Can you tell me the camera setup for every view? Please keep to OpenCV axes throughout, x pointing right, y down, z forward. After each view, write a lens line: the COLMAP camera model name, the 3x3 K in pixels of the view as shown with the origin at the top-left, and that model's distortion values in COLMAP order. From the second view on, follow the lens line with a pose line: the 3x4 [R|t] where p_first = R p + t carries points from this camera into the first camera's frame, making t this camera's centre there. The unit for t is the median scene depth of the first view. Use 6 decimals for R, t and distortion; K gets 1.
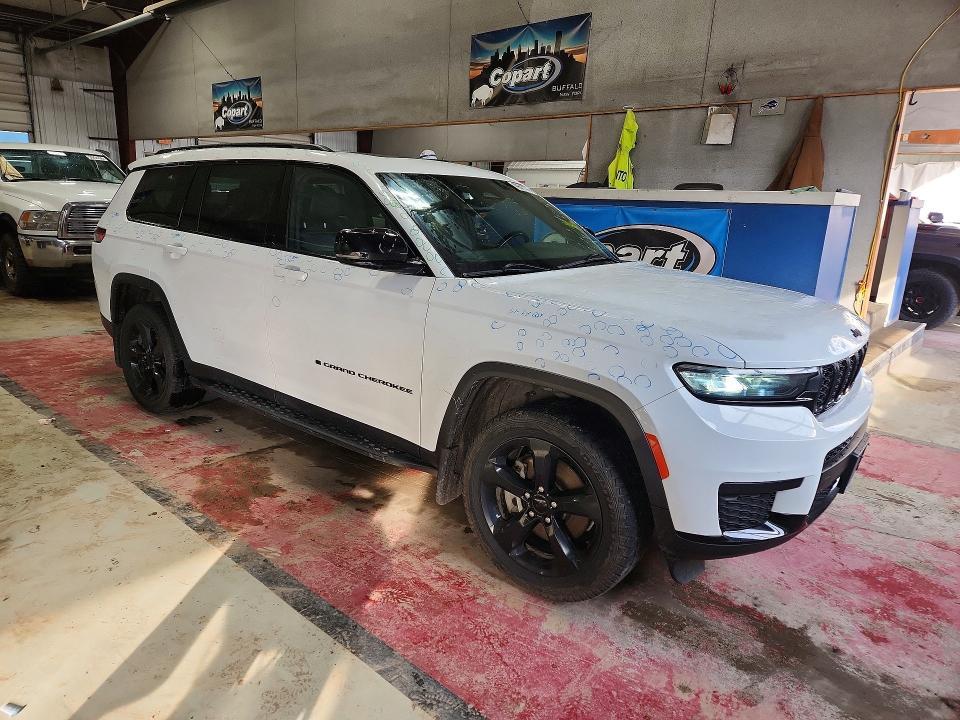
lens RADIAL K [[634.1, 0, 465.2], [0, 634.1, 355.1], [0, 0, 1]] dist [0.070471, -0.058028]
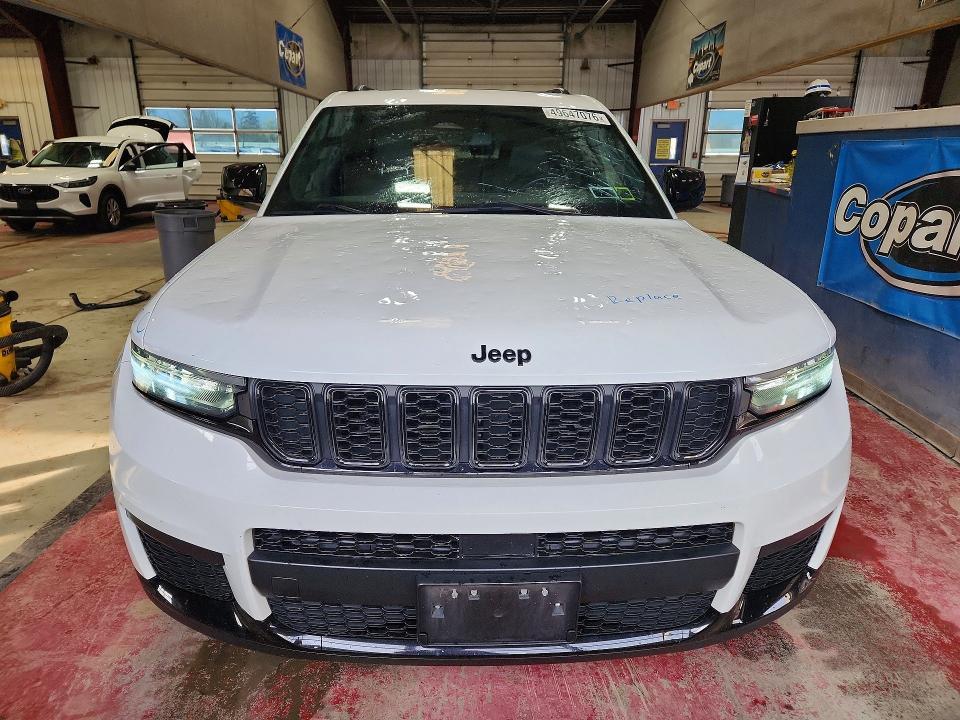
lens RADIAL K [[634.1, 0, 465.2], [0, 634.1, 355.1], [0, 0, 1]] dist [0.070471, -0.058028]
pose [[0.656863, 0.192156, -0.729114, 0.178779], [-0.158881, 0.980544, 0.115283, -0.016736], [0.737081, 0.040118, 0.674613, 0.124468]]
